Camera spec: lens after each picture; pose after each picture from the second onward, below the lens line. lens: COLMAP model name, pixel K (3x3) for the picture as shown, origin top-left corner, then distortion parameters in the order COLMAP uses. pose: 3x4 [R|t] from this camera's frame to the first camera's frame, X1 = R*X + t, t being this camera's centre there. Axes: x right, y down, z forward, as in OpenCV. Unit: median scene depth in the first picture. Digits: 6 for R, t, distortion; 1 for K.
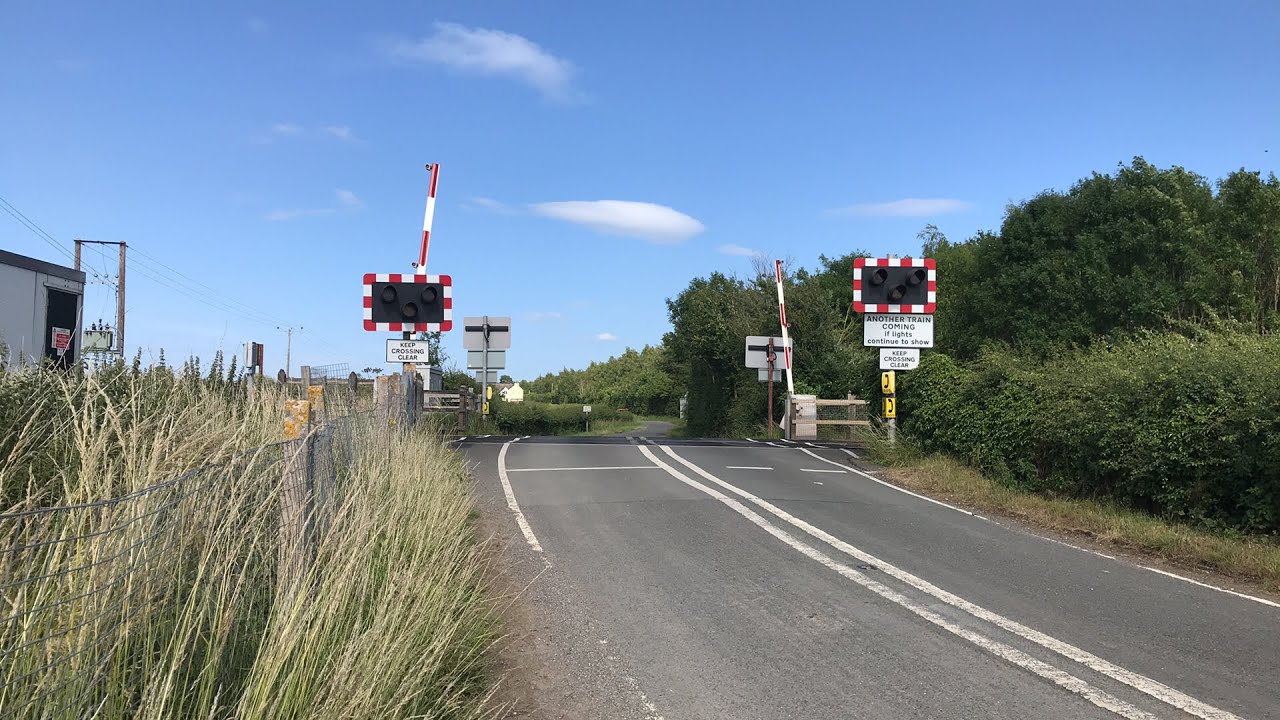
lens RADIAL K [[1253.8, 0, 640.0], [0, 1253.8, 360.0], [0, 0, 1]] dist [-0.013848, -0.012470]
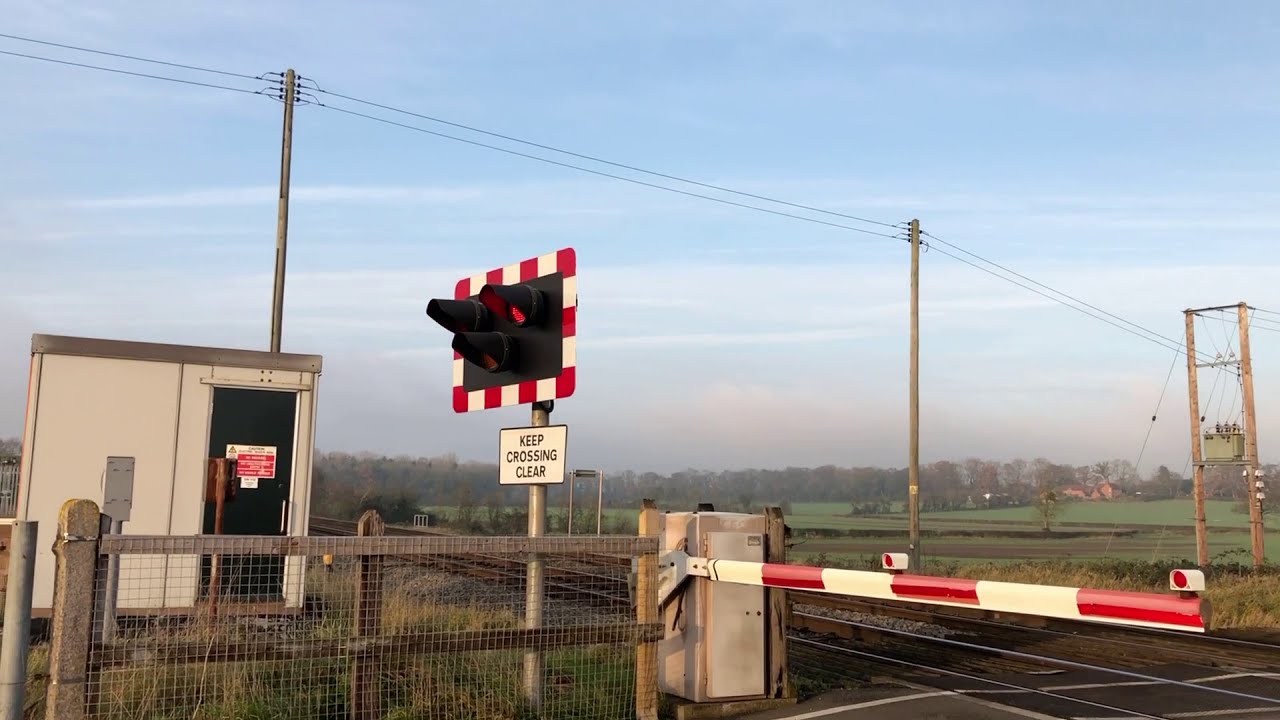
lens RADIAL K [[1253.8, 0, 640.0], [0, 1253.8, 360.0], [0, 0, 1]] dist [-0.013848, -0.012470]
pose [[0.433925, -0.115230, -0.893550, 0.180388], [0.040215, 0.993276, -0.108562, 0.007053], [0.900051, 0.011174, 0.435641, 0.828129]]
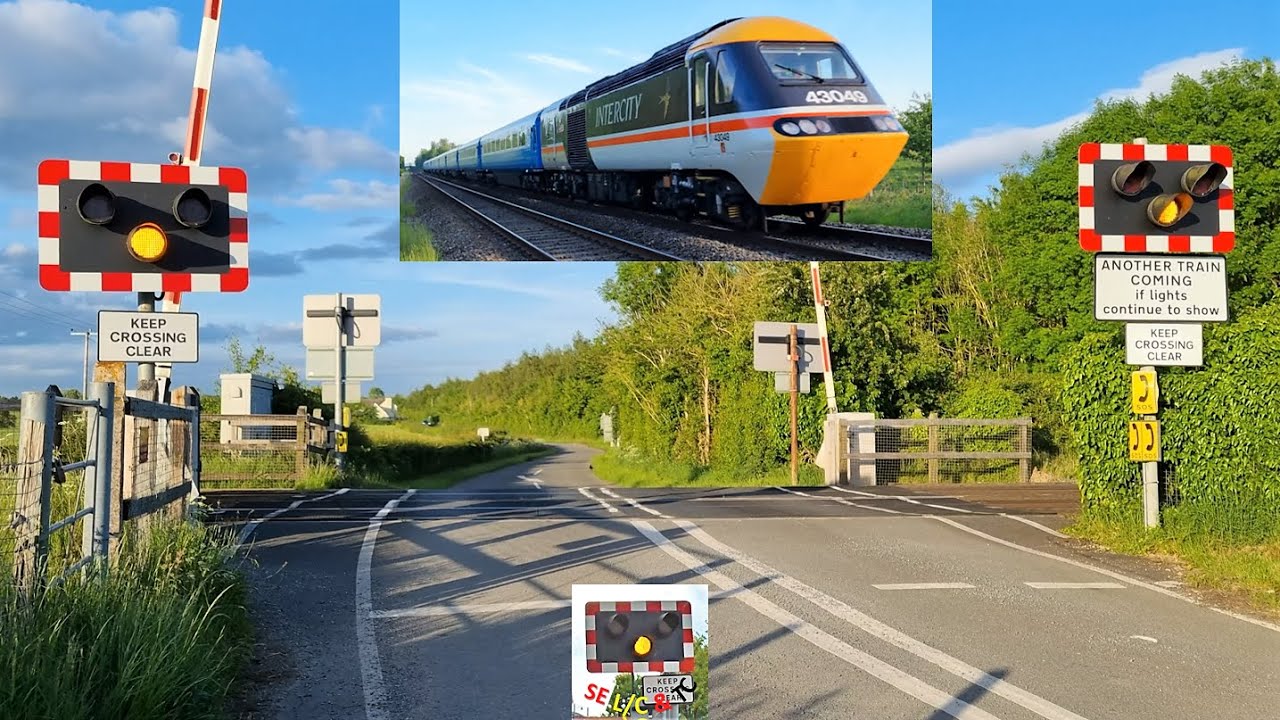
lens RADIAL K [[1253.8, 0, 640.0], [0, 1253.8, 360.0], [0, 0, 1]] dist [-0.013848, -0.012470]
pose [[0.994769, -0.012289, 0.101408, -0.054349], [0.013141, 0.999884, -0.007731, 0.006650], [-0.101301, 0.009023, 0.994815, 0.520017]]
